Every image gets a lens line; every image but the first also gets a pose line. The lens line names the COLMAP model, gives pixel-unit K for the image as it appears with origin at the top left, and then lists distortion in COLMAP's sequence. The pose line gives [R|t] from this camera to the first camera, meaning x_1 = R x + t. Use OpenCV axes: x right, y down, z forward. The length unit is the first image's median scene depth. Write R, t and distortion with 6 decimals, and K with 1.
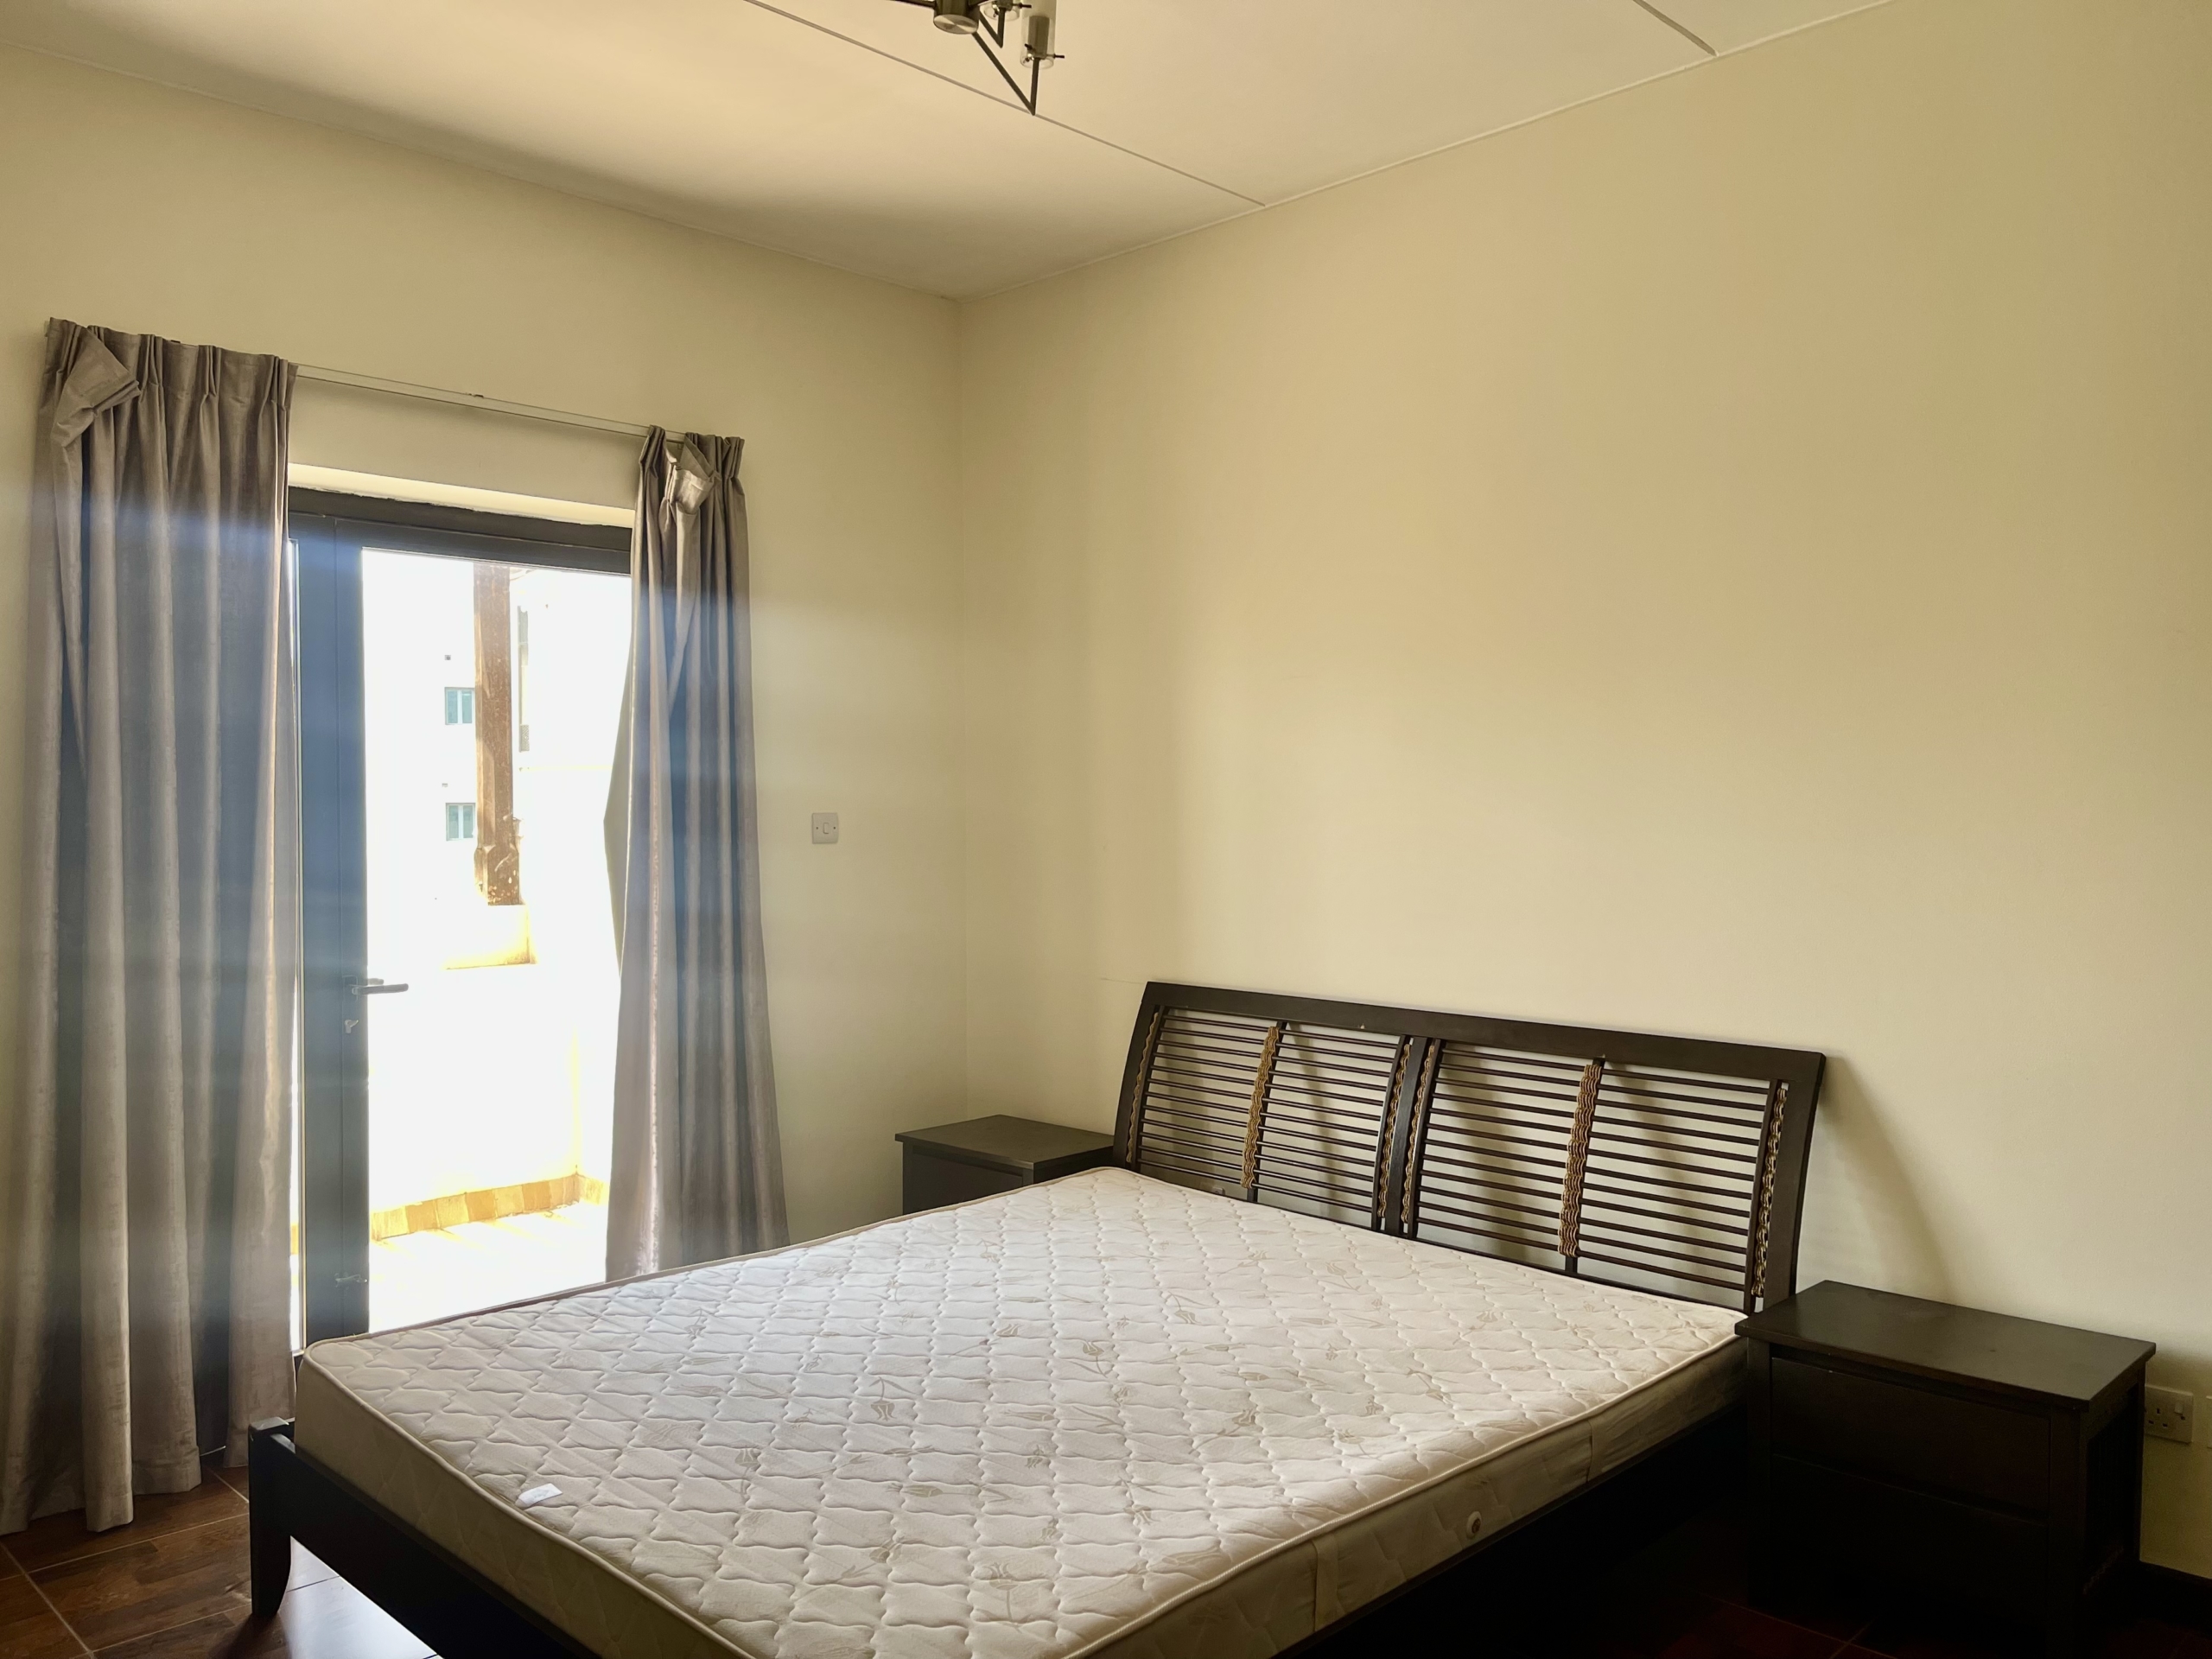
lens RADIAL K [[1703.4, 0, 1108.9], [0, 1703.4, 841.2], [0, 0, 1]] dist [0.051500, -0.054812]
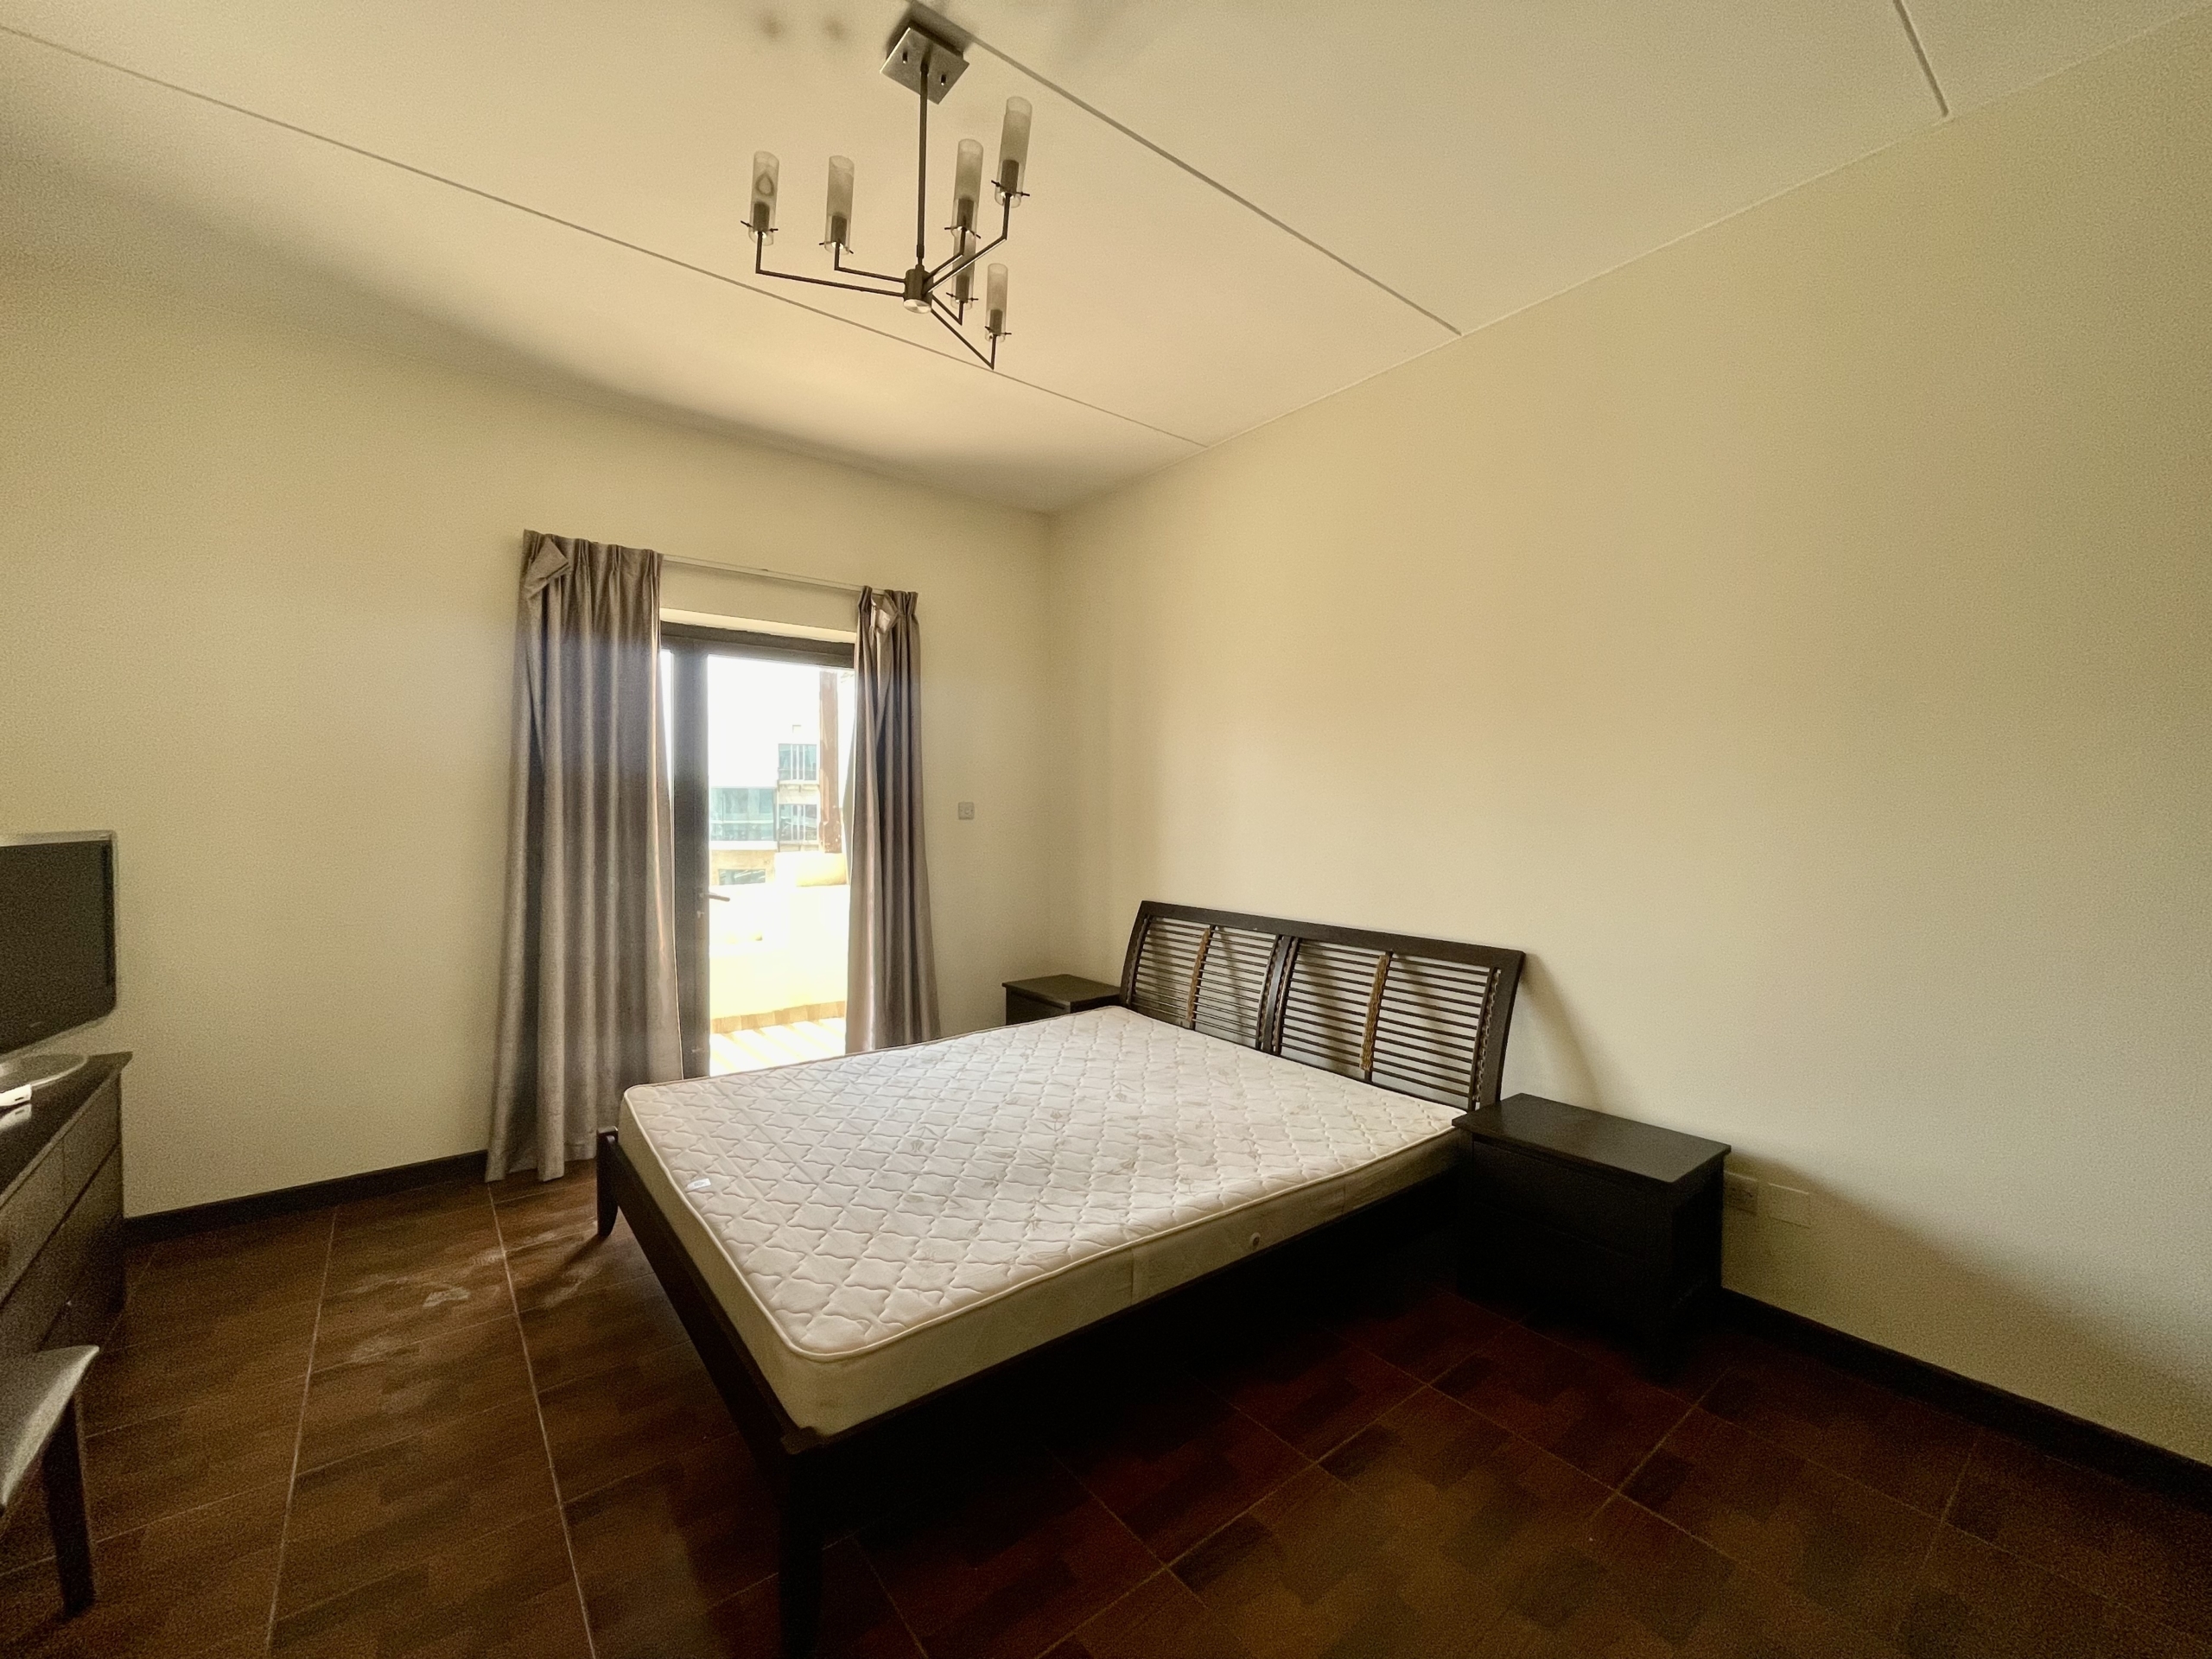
lens RADIAL K [[896.0, 0, 1102.7], [0, 896.0, 830.1], [0, 0, 1]] dist [-0.000835, 0.000097]
pose [[0.991068, 0.010980, -0.132905, 0.135917], [-0.010814, 0.999940, 0.001971, 0.012602], [0.132919, -0.000516, 0.991127, 0.118977]]
